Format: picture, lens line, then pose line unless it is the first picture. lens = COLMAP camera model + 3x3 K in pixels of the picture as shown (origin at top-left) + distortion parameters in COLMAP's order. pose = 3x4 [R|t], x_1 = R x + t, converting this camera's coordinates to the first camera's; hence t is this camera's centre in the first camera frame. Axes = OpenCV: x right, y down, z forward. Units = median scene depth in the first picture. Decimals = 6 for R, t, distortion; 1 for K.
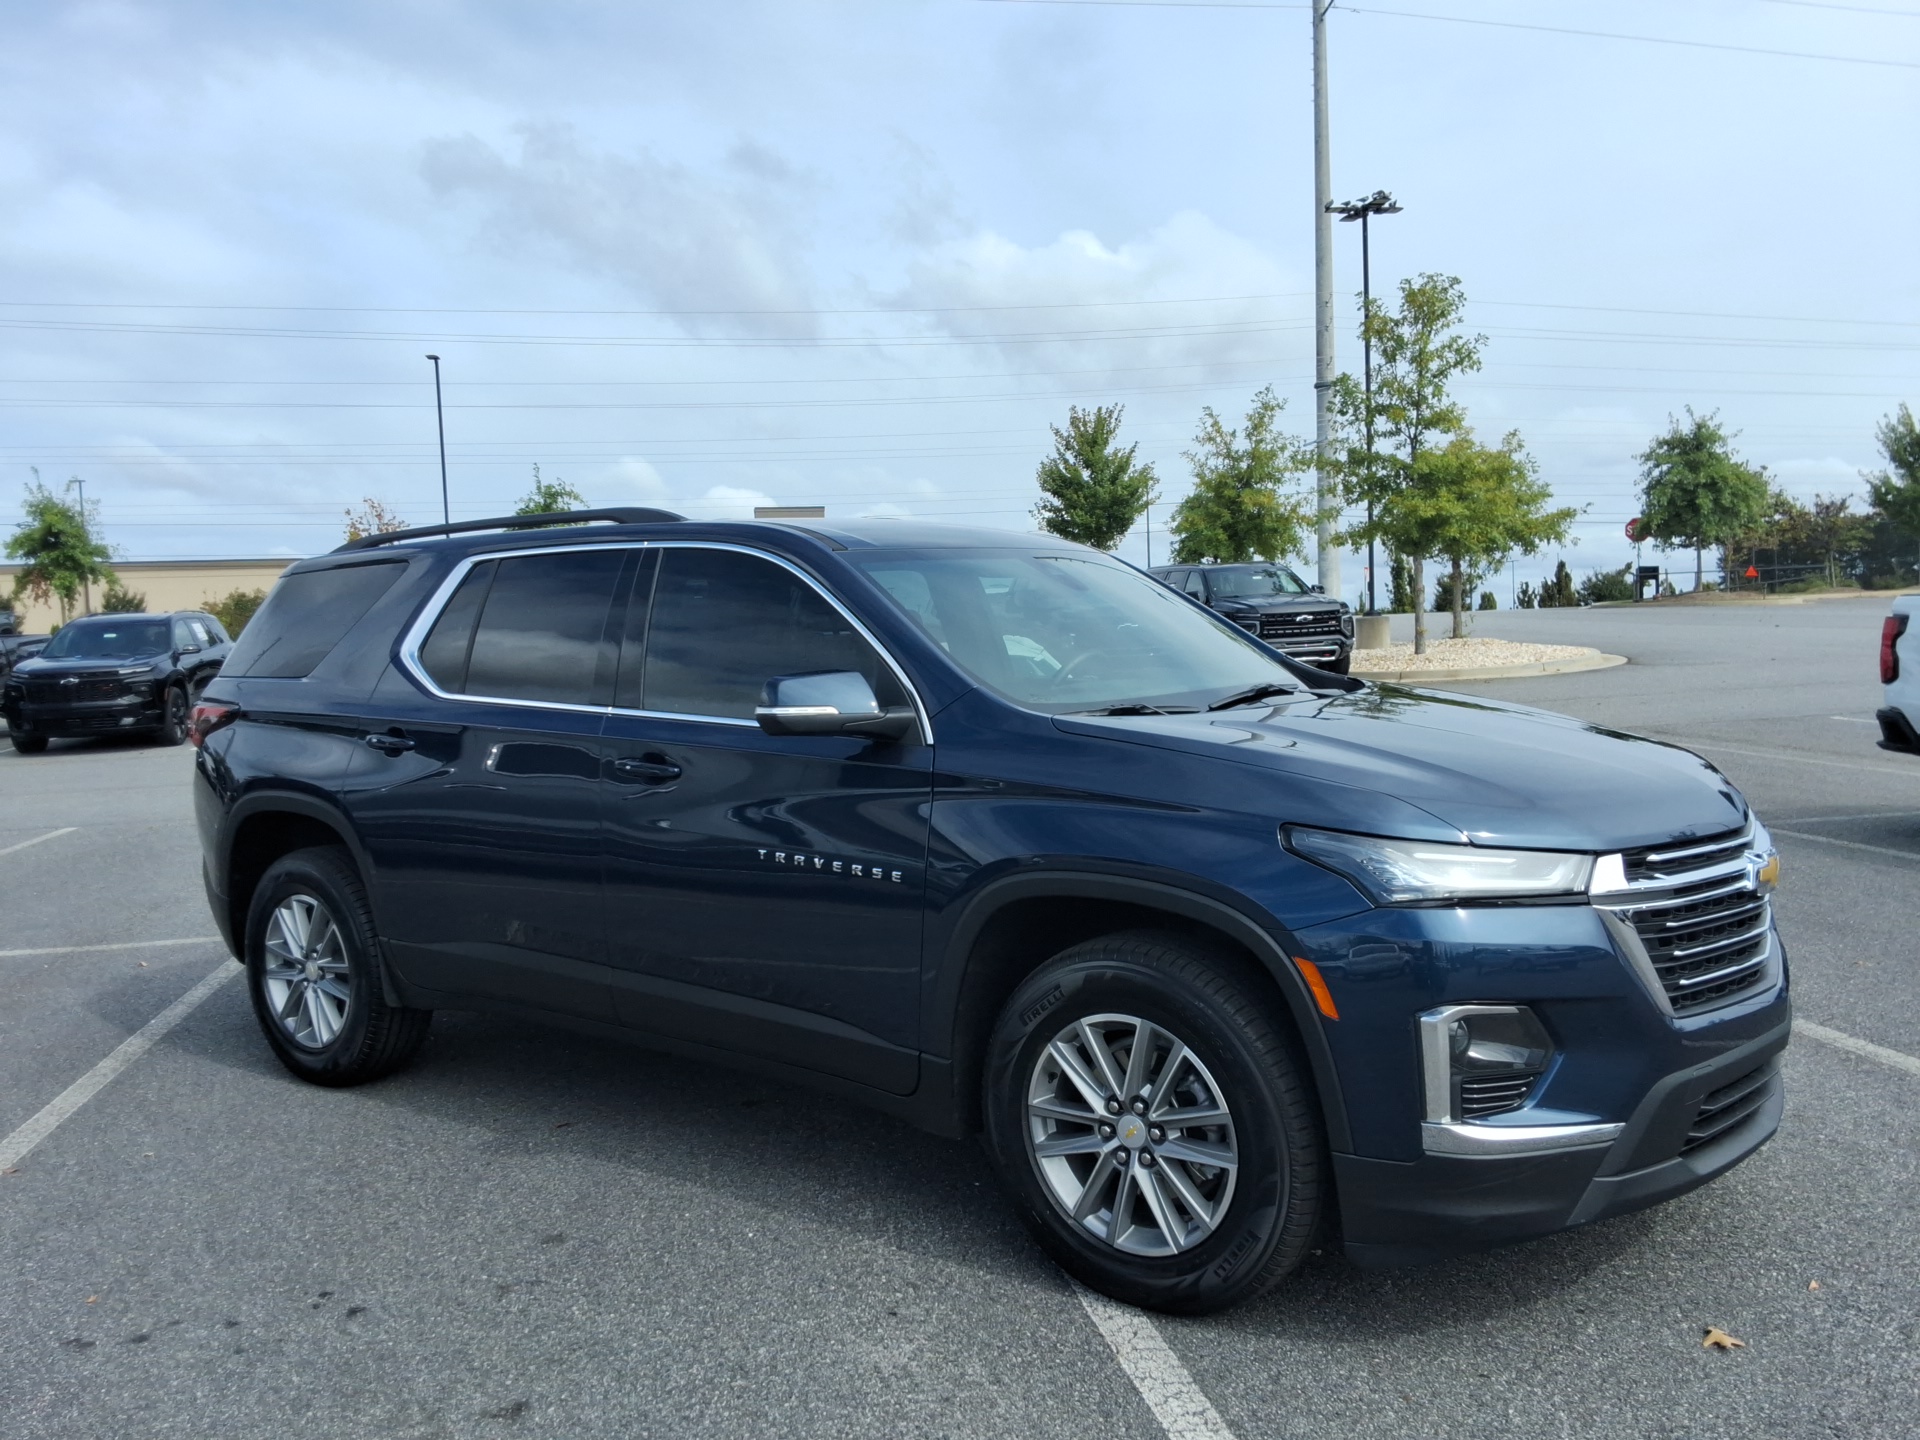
lens RADIAL K [[1535.2, 0, 1036.8], [0, 1535.2, 764.7], [0, 0, 1]] dist [0.103775, -0.157490]
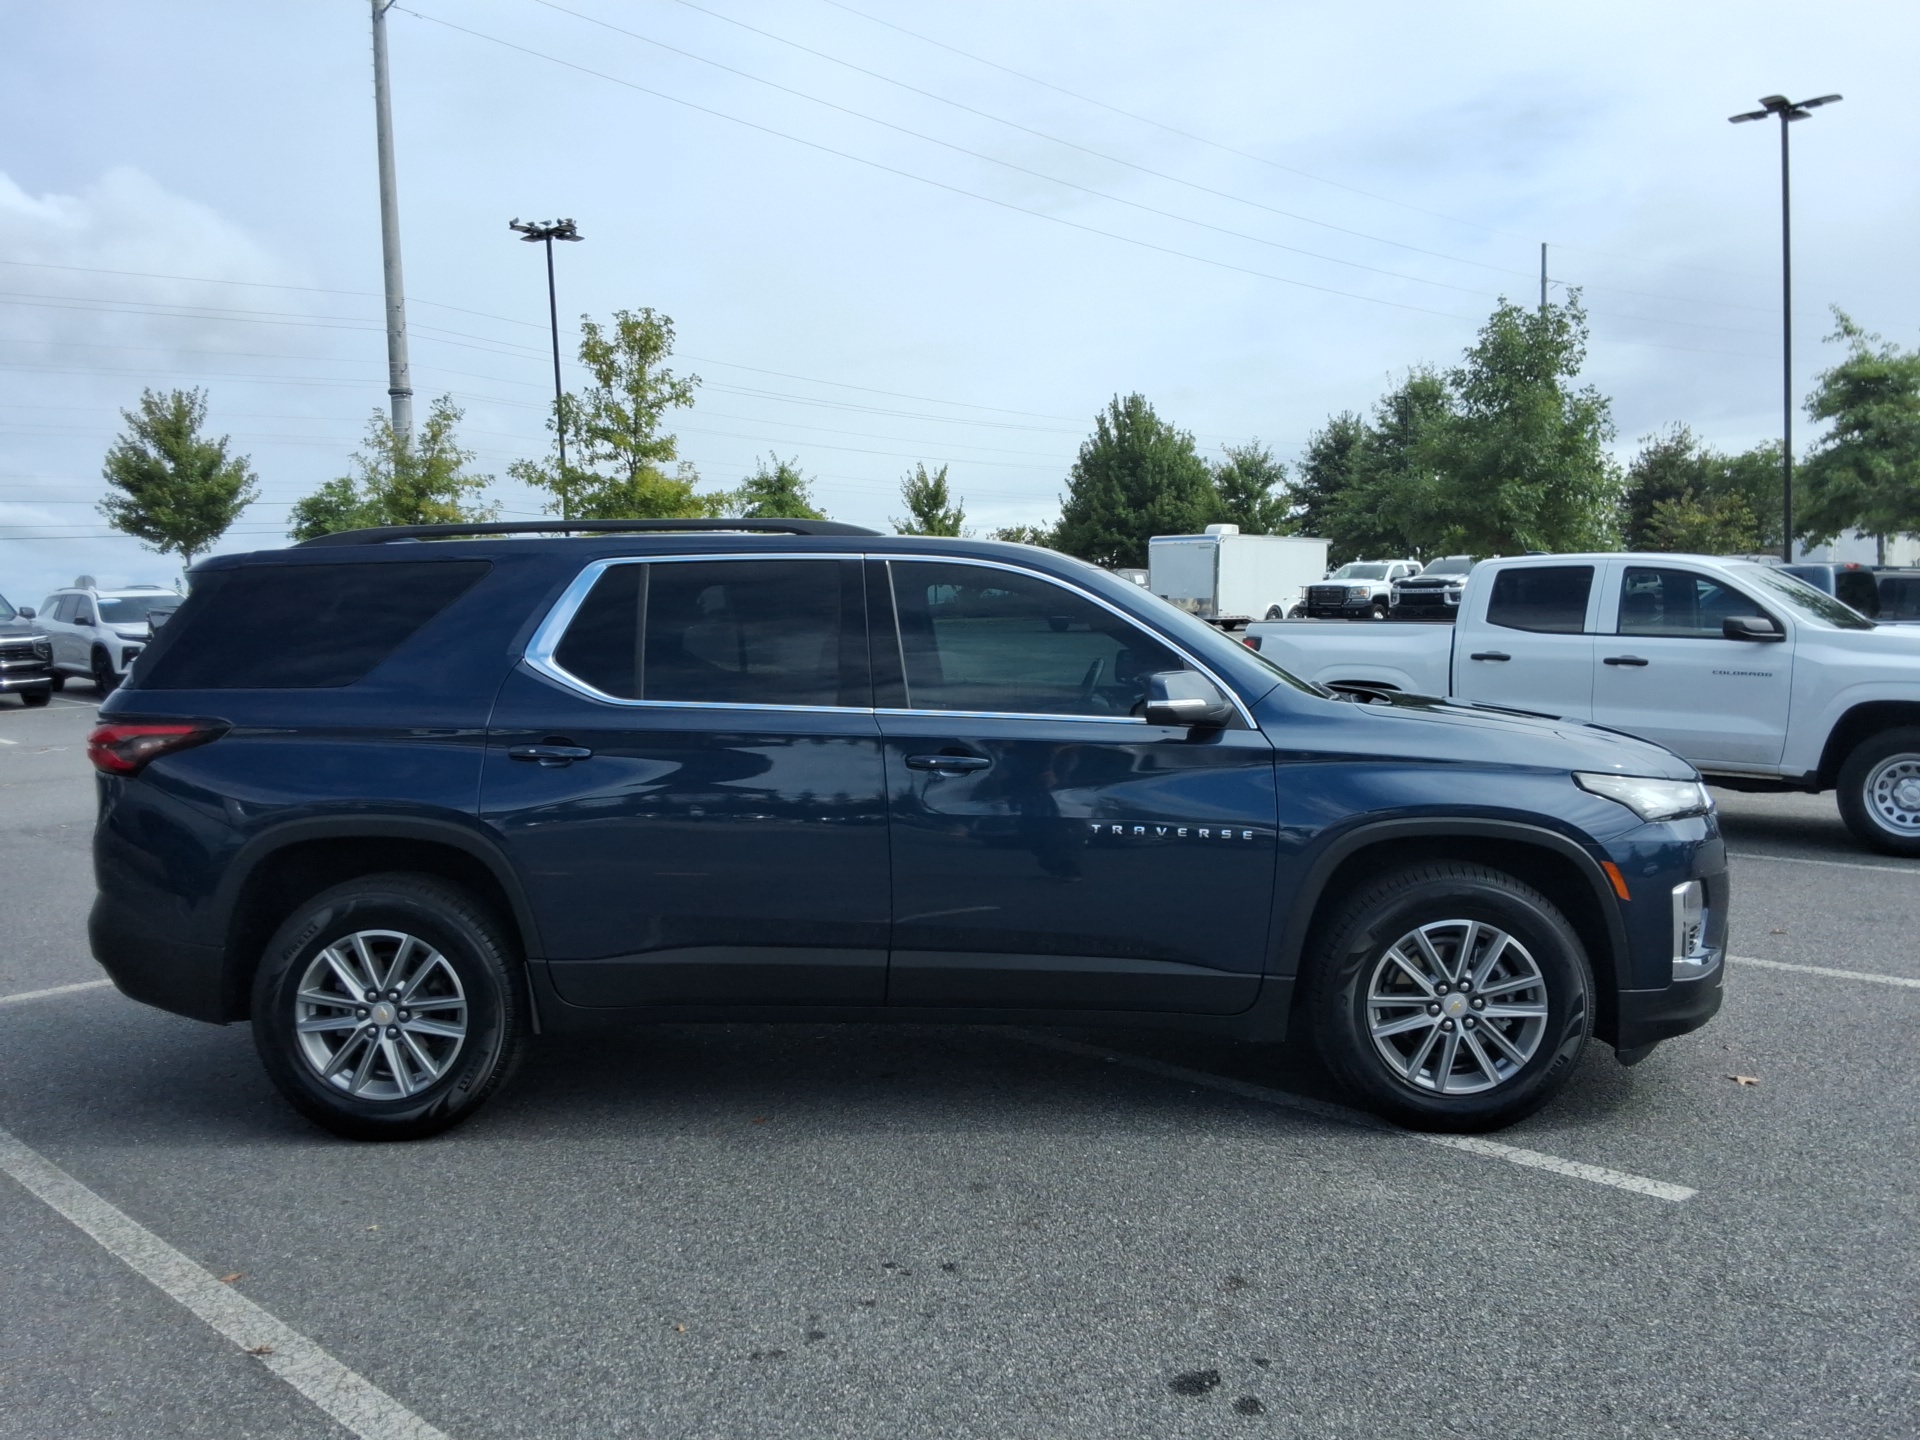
lens RADIAL K [[1535.2, 0, 960.9], [0, 1535.2, 770.4], [0, 0, 1]] dist [0.103775, -0.157490]
pose [[0.821412, -0.038574, 0.569029, -0.179780], [0.043597, 0.999038, 0.004790, 0.000857], [-0.568666, 0.020873, 0.822304, 0.019980]]
